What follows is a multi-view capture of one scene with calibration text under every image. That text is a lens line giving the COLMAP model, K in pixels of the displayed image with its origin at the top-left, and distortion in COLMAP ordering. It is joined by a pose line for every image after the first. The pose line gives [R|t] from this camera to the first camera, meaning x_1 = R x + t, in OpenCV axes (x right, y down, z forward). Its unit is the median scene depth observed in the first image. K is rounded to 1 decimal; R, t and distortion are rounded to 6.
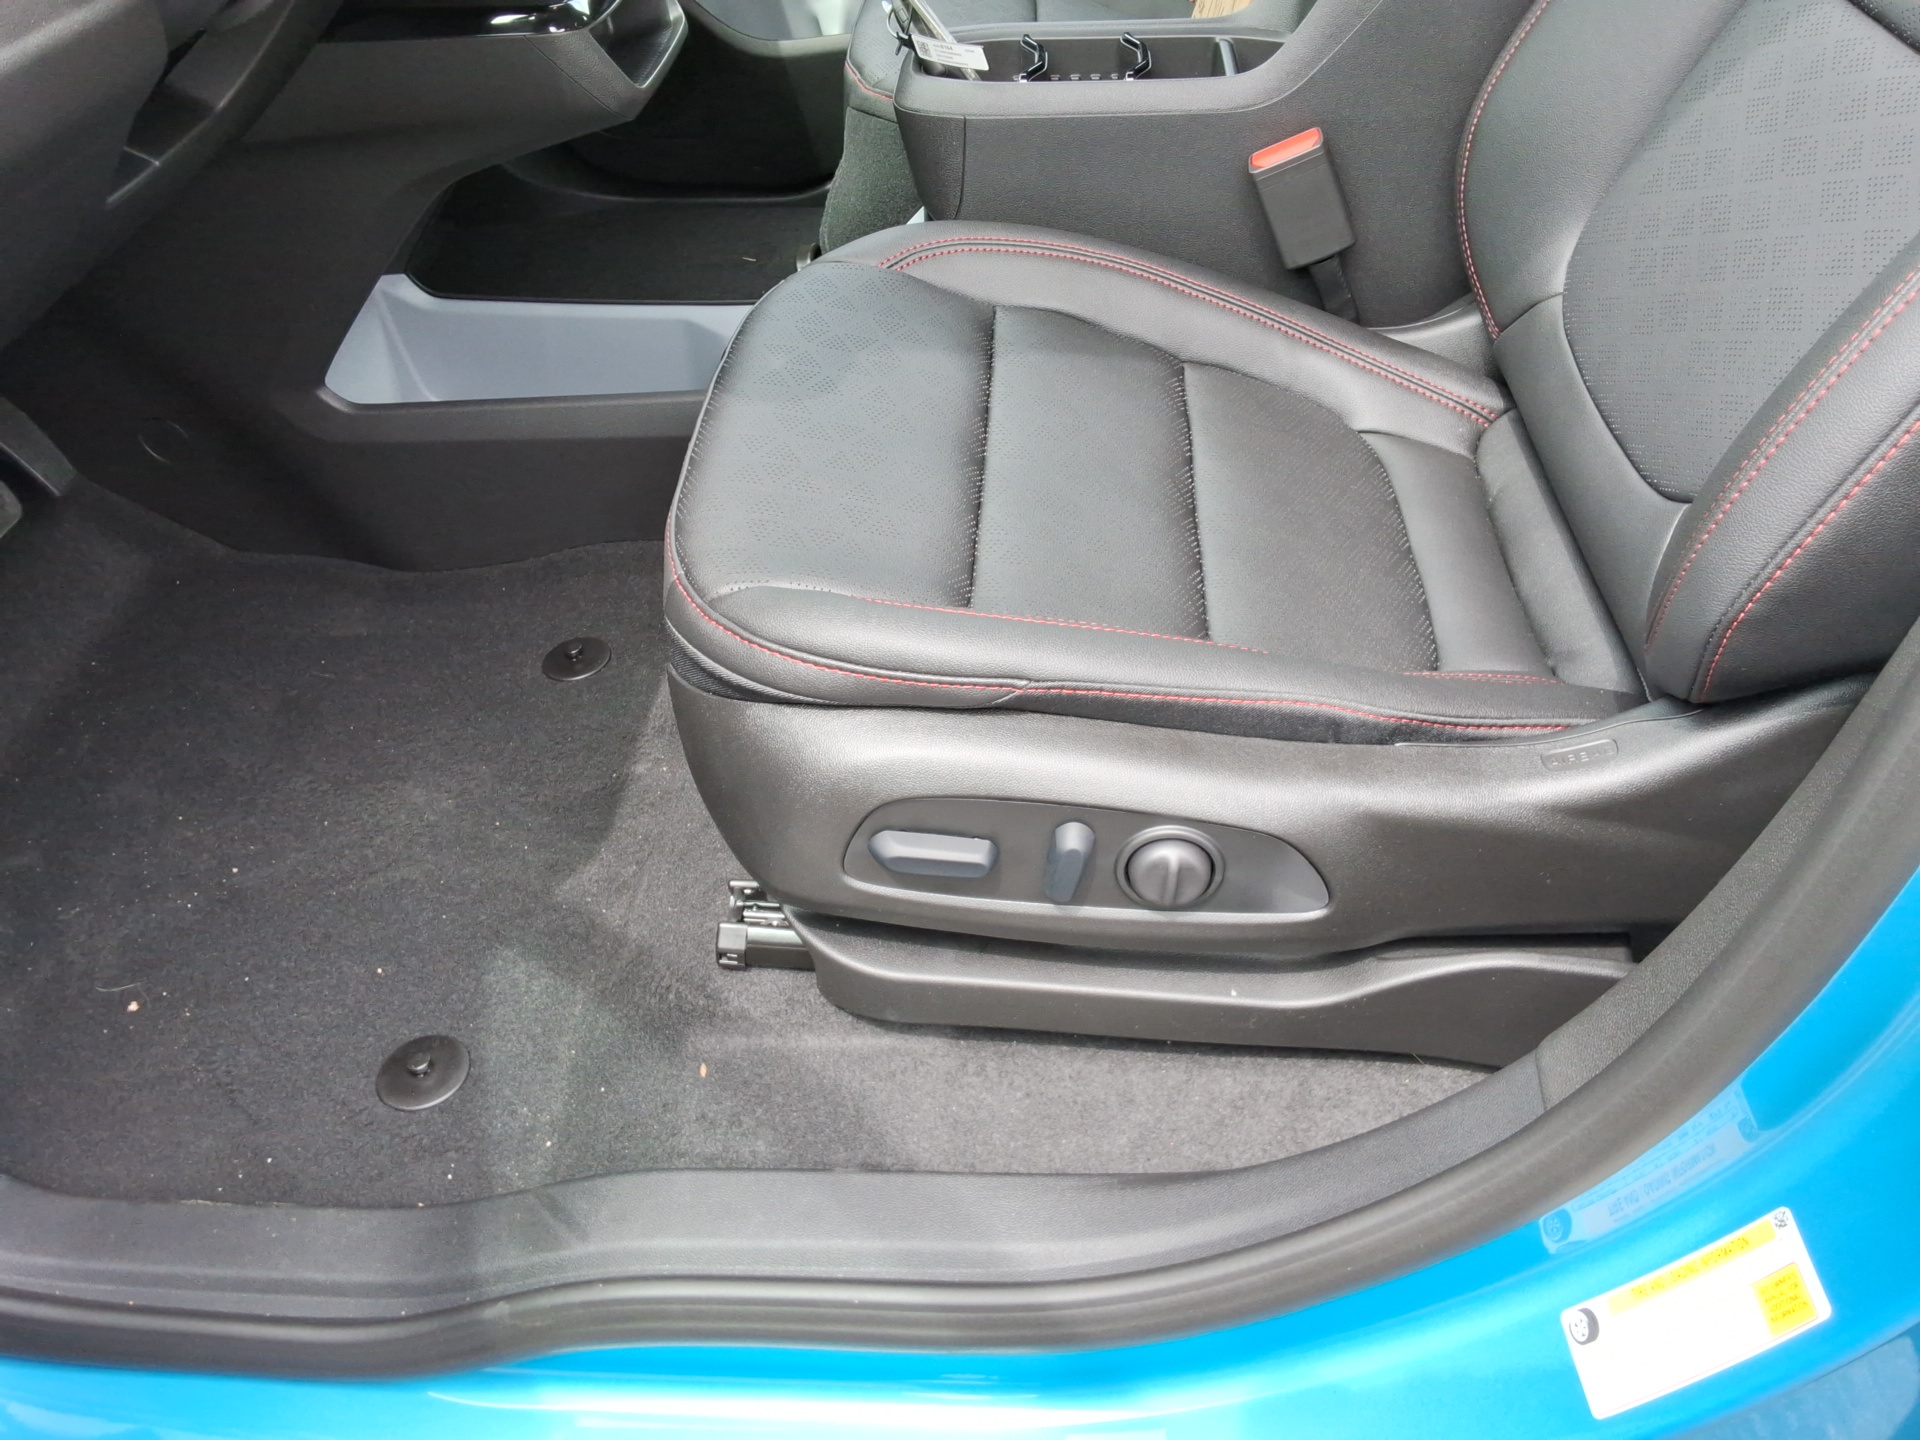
lens RADIAL K [[1547.0, 0, 962.2], [0, 1547.0, 712.8], [0, 0, 1]] dist [0.089737, -0.121972]
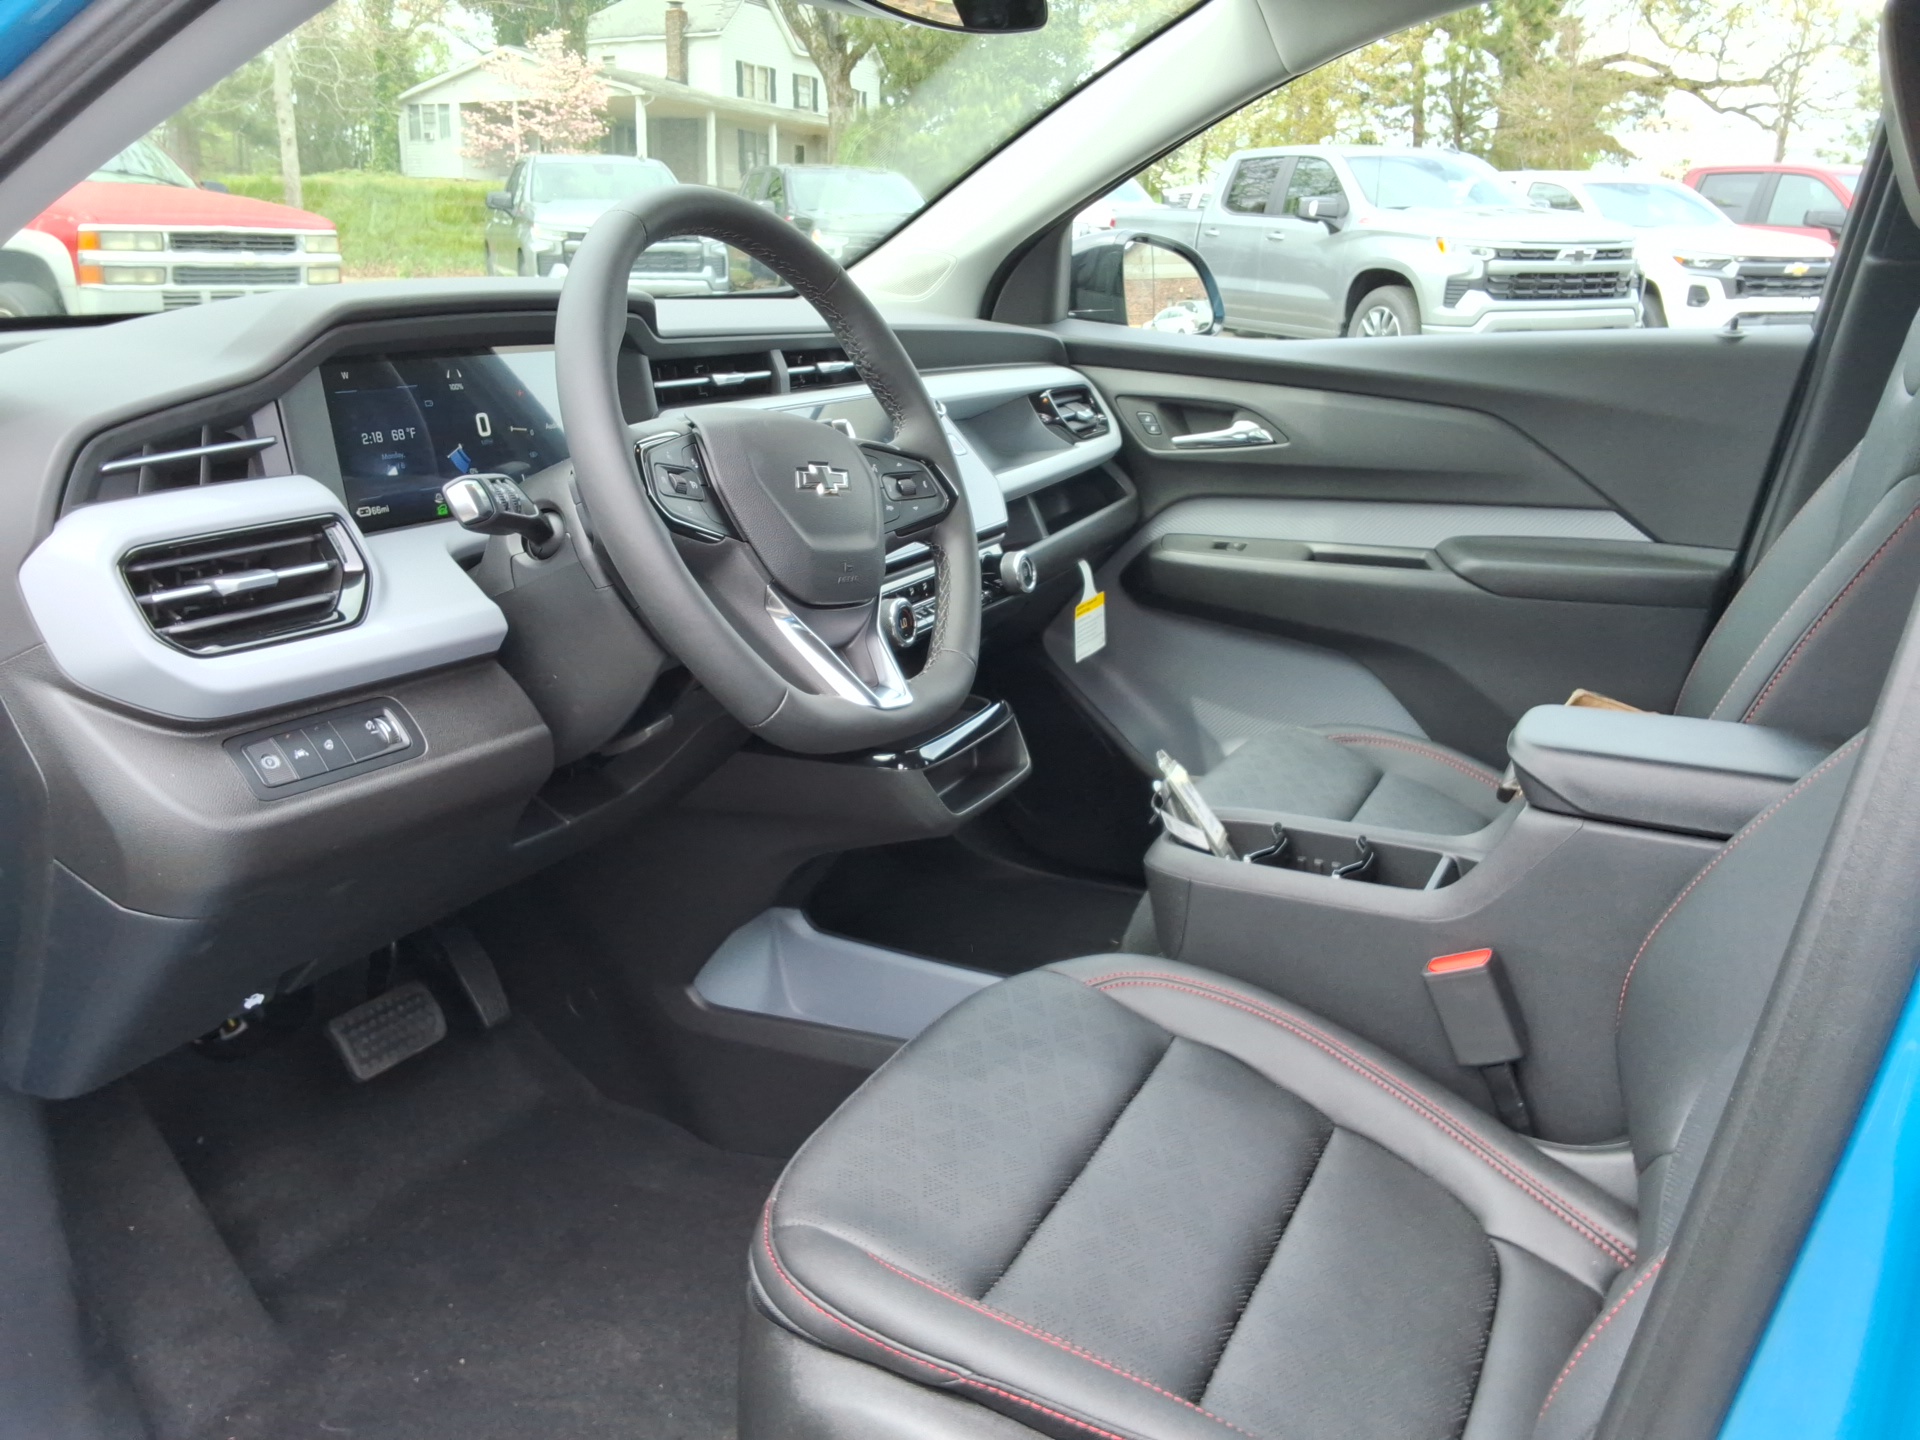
lens RADIAL K [[1547.0, 0, 993.7], [0, 1547.0, 722.4], [0, 0, 1]] dist [0.089737, -0.121972]
pose [[0.917907, 0.141714, -0.370626, 0.288124], [-0.275409, 0.899956, -0.337979, -0.045820], [0.285651, 0.412307, 0.865105, -0.126576]]
